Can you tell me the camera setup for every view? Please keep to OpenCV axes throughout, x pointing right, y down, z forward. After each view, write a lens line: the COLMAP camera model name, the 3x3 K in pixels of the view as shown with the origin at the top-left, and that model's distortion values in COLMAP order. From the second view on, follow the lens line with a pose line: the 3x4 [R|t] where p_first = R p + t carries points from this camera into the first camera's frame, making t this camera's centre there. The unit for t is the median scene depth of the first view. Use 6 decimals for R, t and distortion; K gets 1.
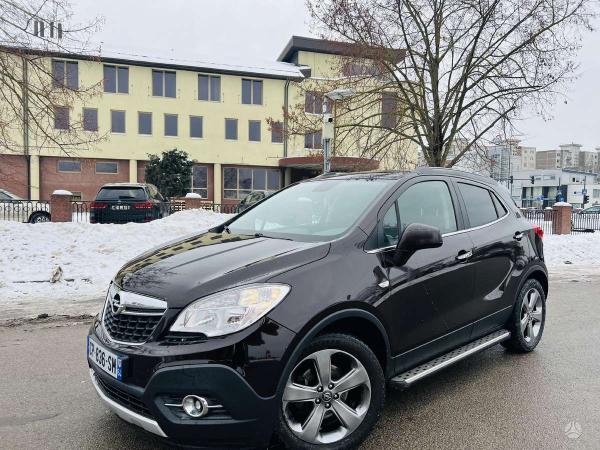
lens RADIAL K [[451.9, 0, 300.0], [0, 451.9, 225.0], [0, 0, 1]] dist [0.029799, -0.035360]
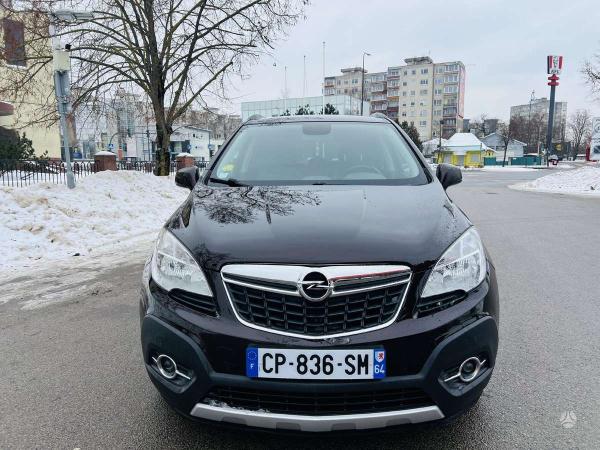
lens RADIAL K [[451.9, 0, 300.0], [0, 451.9, 225.0], [0, 0, 1]] dist [0.029799, -0.035360]
pose [[0.686296, -0.113780, 0.718368, -0.220419], [0.041121, 0.992178, 0.117863, -0.000452], [-0.726159, -0.051349, 0.685606, 0.132624]]
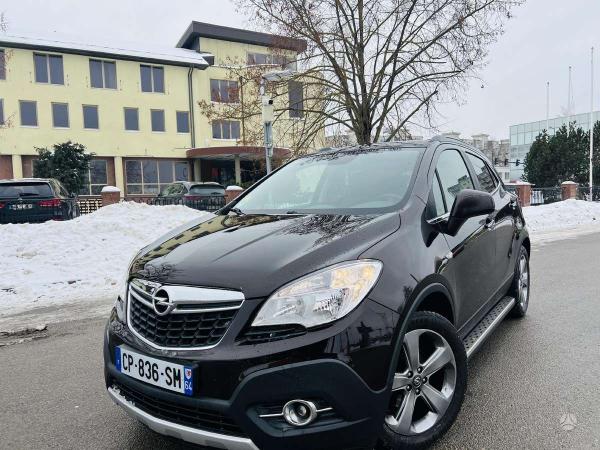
lens RADIAL K [[451.9, 0, 300.0], [0, 451.9, 225.0], [0, 0, 1]] dist [0.029799, -0.035360]
pose [[0.974392, -0.058395, 0.217139, -0.080627], [0.054875, 0.998246, 0.022214, 0.008114], [-0.218056, -0.009730, 0.975888, 0.040601]]
